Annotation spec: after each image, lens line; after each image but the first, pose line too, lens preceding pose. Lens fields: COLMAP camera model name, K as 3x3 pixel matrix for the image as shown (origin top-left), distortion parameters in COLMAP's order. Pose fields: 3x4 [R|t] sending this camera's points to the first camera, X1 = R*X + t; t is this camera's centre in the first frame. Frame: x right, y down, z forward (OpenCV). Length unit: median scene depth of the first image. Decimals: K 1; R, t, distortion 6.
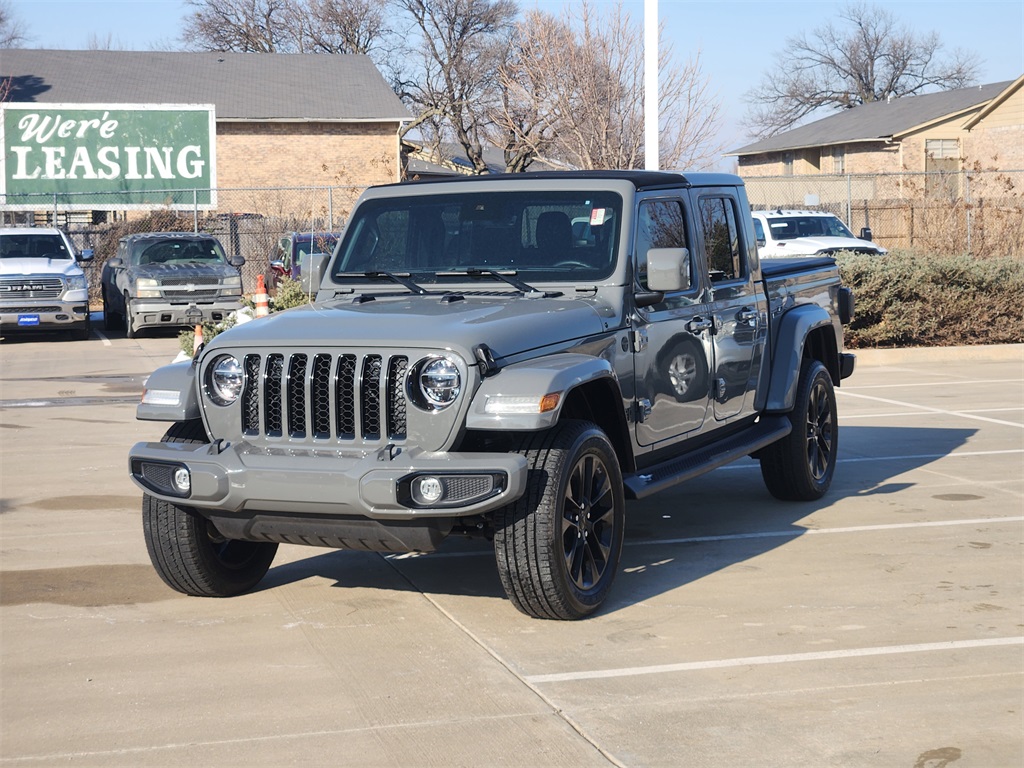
lens RADIAL K [[1866.8, 0, 517.5], [0, 1866.8, 379.3], [0, 0, 1]] dist [0.005152, 0.000000]
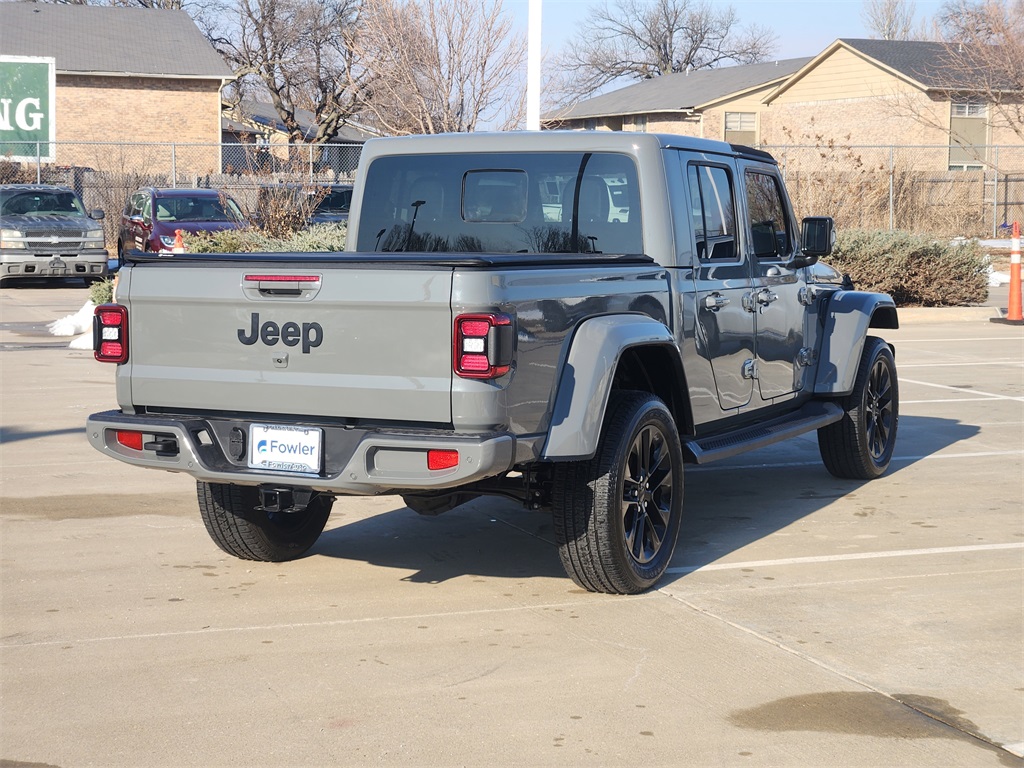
lens RADIAL K [[1866.8, 0, 499.3], [0, 1866.8, 379.3], [0, 0, 1]] dist [0.005152, 0.000000]
pose [[0.993852, 0.014780, 0.109724, -0.042456], [-0.017030, 0.999663, 0.019594, 0.002723], [-0.109398, -0.021342, 0.993769, -0.037408]]
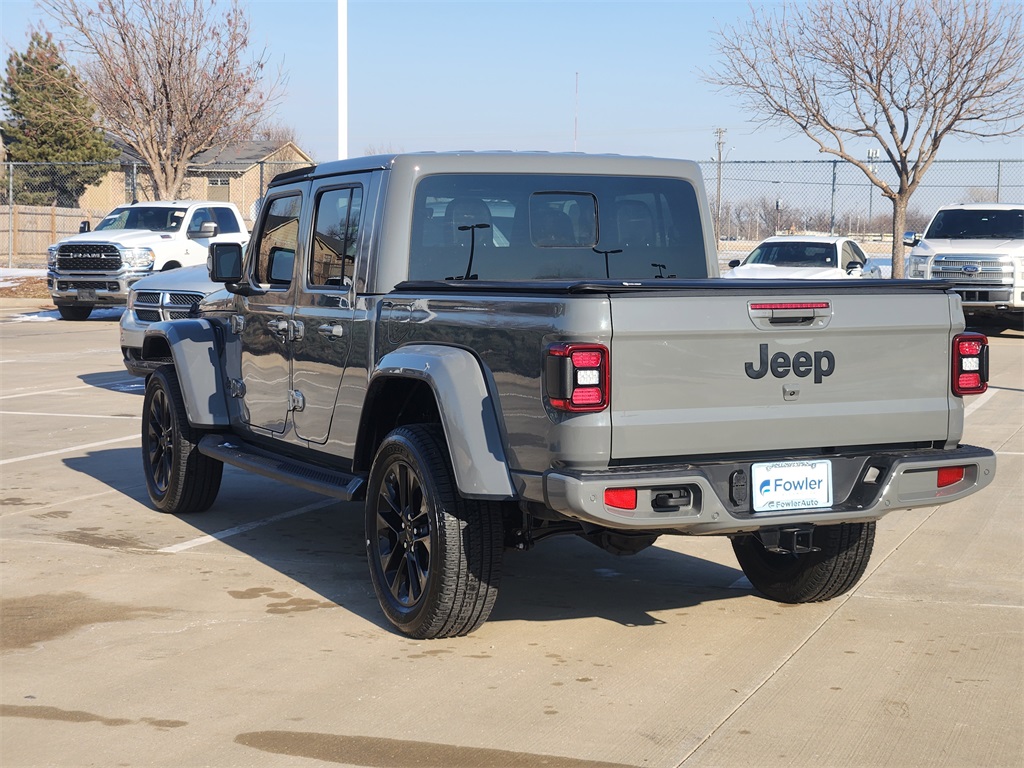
lens RADIAL K [[1866.8, 0, 558.8], [0, 1866.8, 353.5], [0, 0, 1]] dist [0.005152, 0.000000]
pose [[0.494773, -0.023622, 0.868701, -0.240845], [0.041685, 0.999125, 0.003426, -0.000977], [-0.868022, 0.034517, 0.495324, 0.105890]]
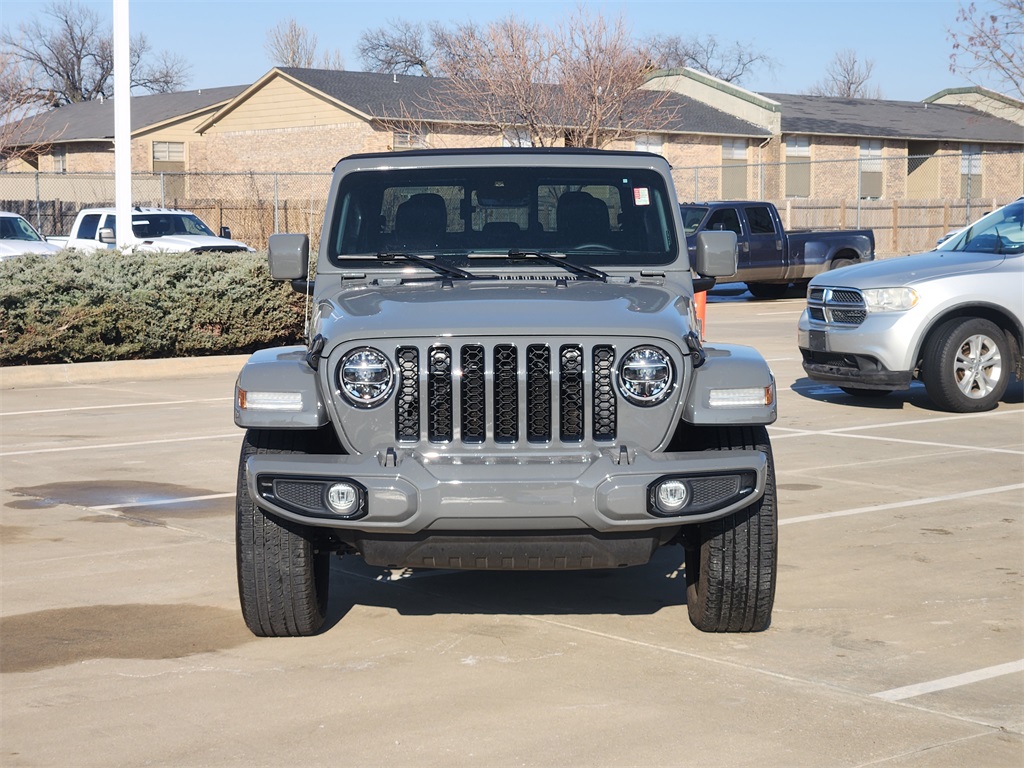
lens RADIAL K [[1866.8, 0, 502.8], [0, 1866.8, 394.6], [0, 0, 1]] dist [0.005152, 0.000000]
pose [[0.901547, -0.022133, 0.432115, -0.119704], [0.019656, 0.999755, 0.010198, 0.000133], [-0.432235, -0.000701, 0.901761, 0.054850]]
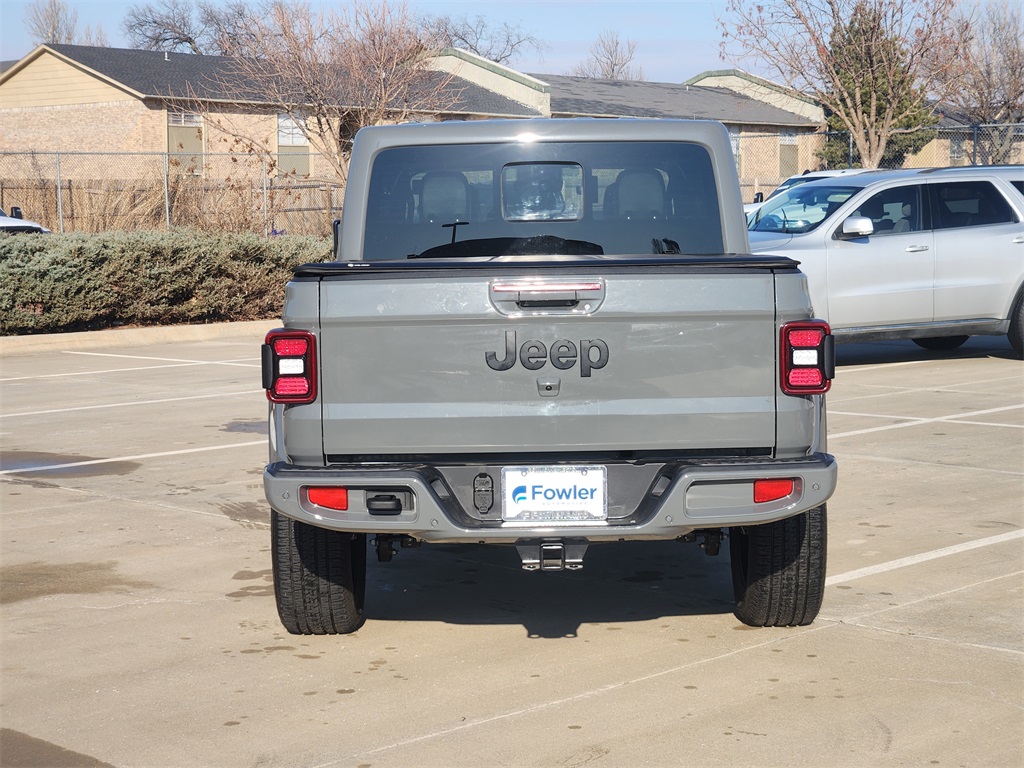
lens RADIAL K [[1866.8, 0, 530.1], [0, 1866.8, 397.7], [0, 0, 1]] dist [0.005152, 0.000000]
pose [[0.832108, -0.041091, 0.553090, -0.148098], [0.031362, 0.999142, 0.027048, 0.001212], [-0.553727, -0.005161, 0.832682, 0.034771]]
